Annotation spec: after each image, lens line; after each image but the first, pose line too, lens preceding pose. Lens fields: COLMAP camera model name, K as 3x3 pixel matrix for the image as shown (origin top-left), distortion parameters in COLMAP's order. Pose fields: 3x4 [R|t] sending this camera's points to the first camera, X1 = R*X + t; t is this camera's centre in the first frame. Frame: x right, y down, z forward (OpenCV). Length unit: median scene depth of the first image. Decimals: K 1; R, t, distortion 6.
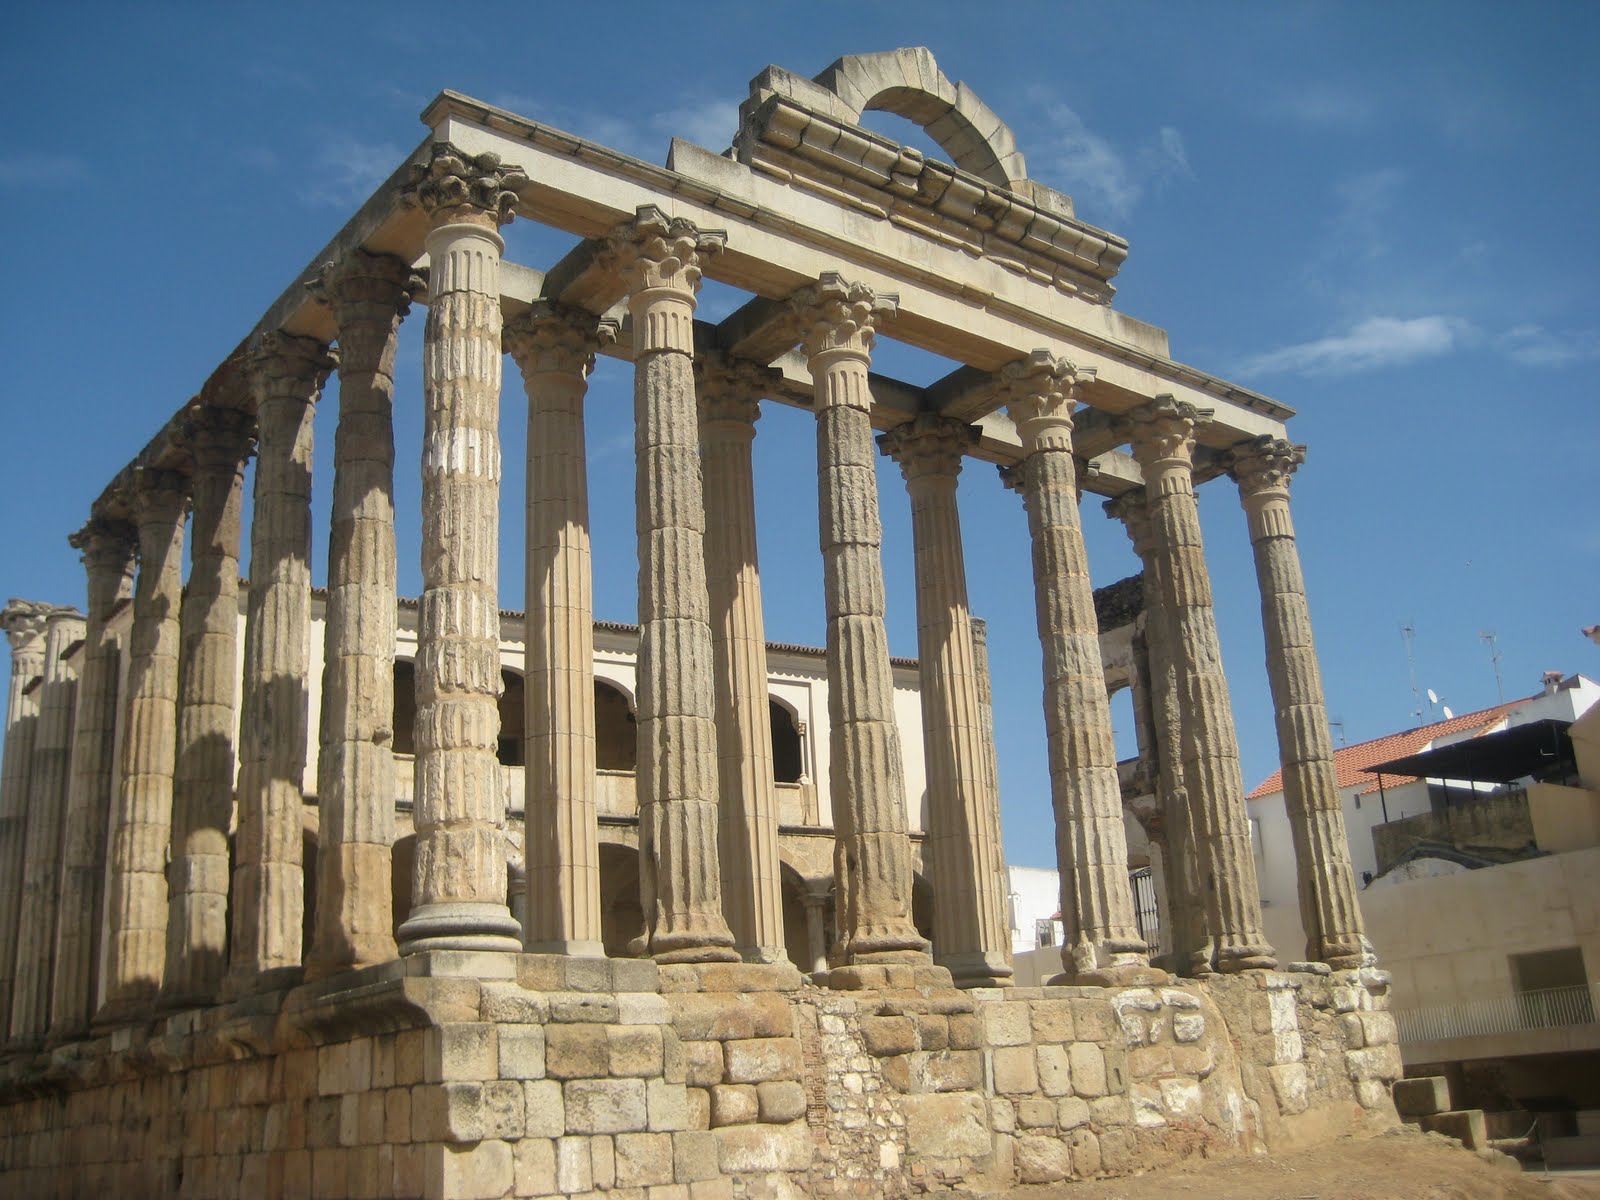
lens RADIAL K [[1649.8, 0, 800.0], [0, 1649.8, 600.0], [0, 0, 1]] dist [-0.111064, 0.022814]
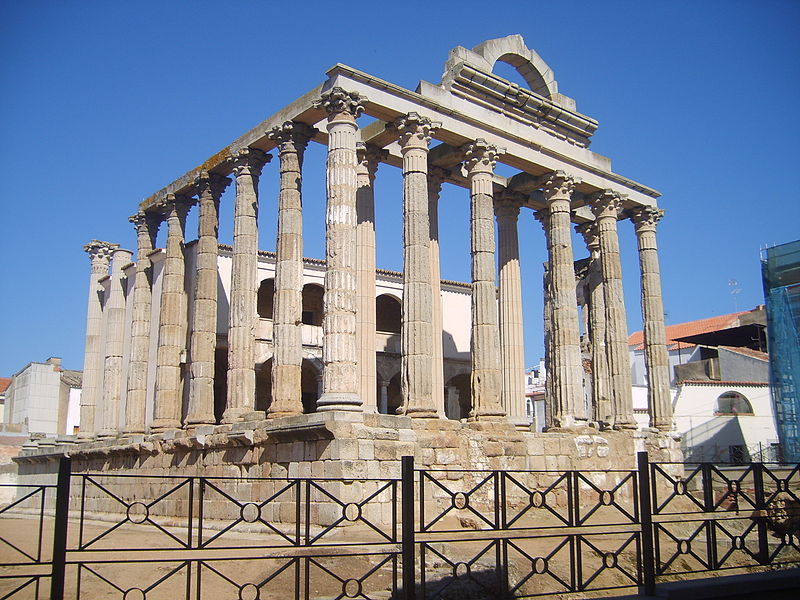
lens RADIAL K [[824.9, 0, 400.0], [0, 824.9, 300.0], [0, 0, 1]] dist [-0.111064, 0.022814]
pose [[0.998284, 0.055456, 0.018792, -0.109551], [-0.056911, 0.994434, 0.088666, -0.062543], [-0.013771, -0.089583, 0.995884, -0.224319]]
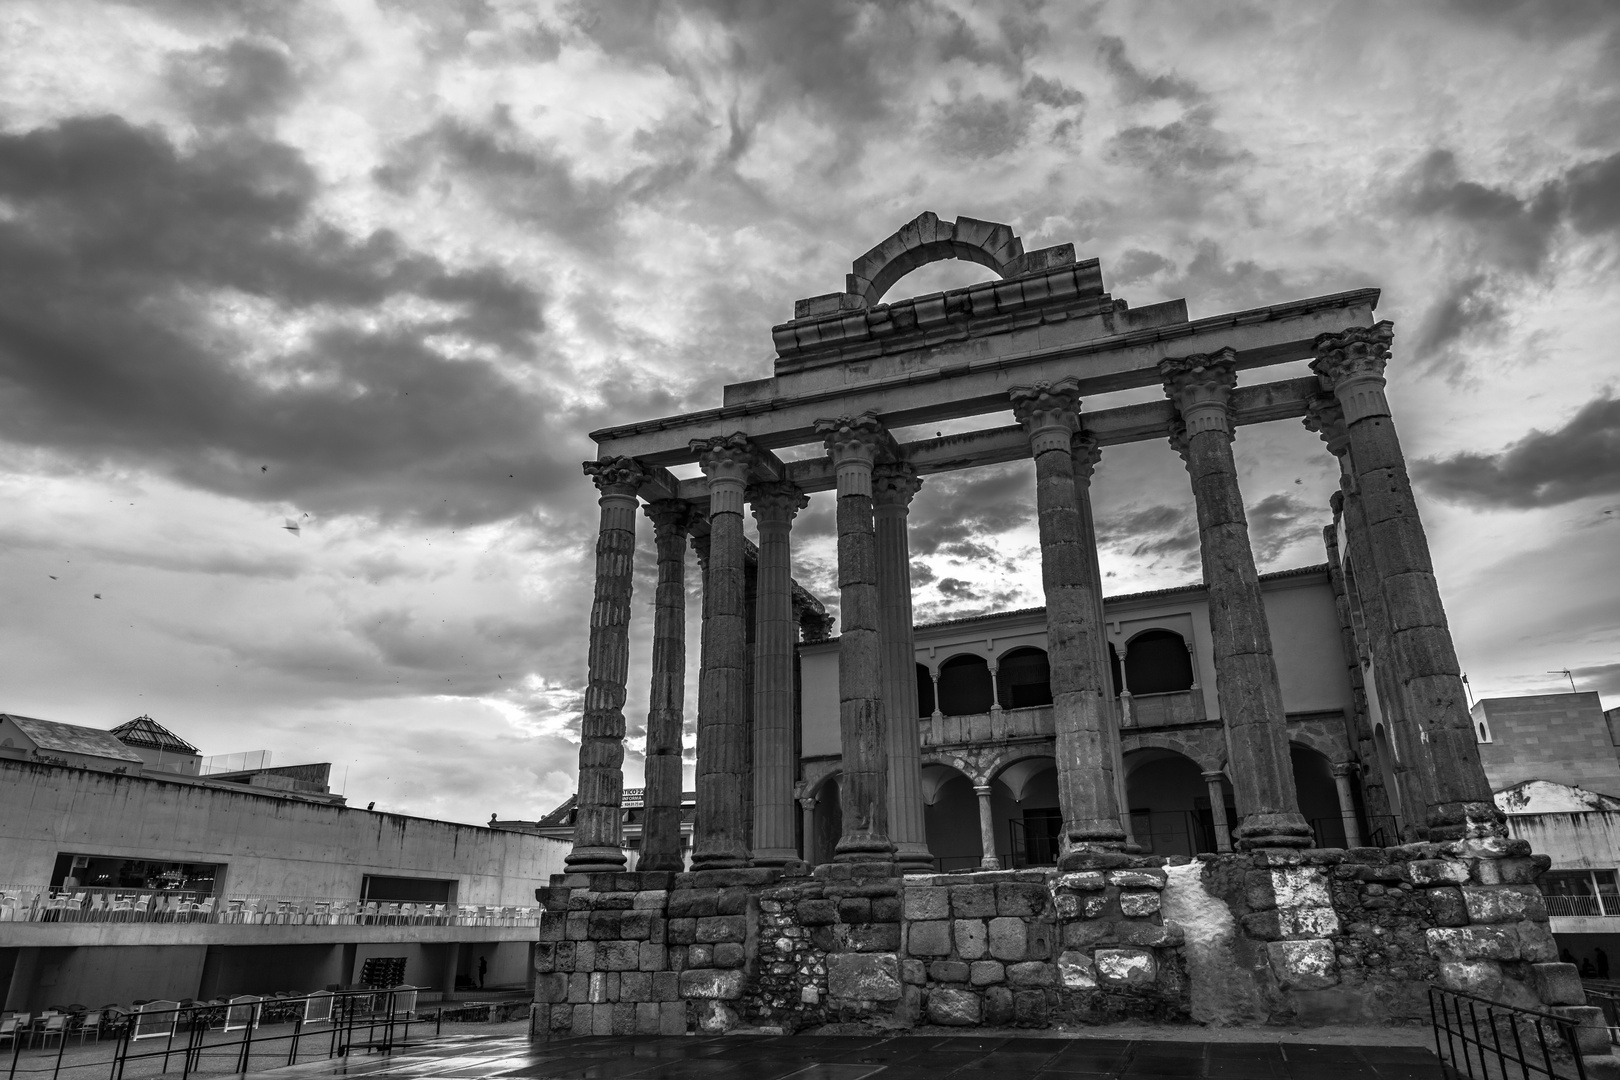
lens RADIAL K [[1154.3, 0, 811.3], [0, 1154.3, 454.4], [0, 0, 1]] dist [0.020097, -0.001110]
pose [[0.504701, -0.298413, -0.810078, 0.924725], [0.246696, 0.949082, -0.195920, 0.054663], [0.827295, -0.100962, 0.552620, 0.360799]]
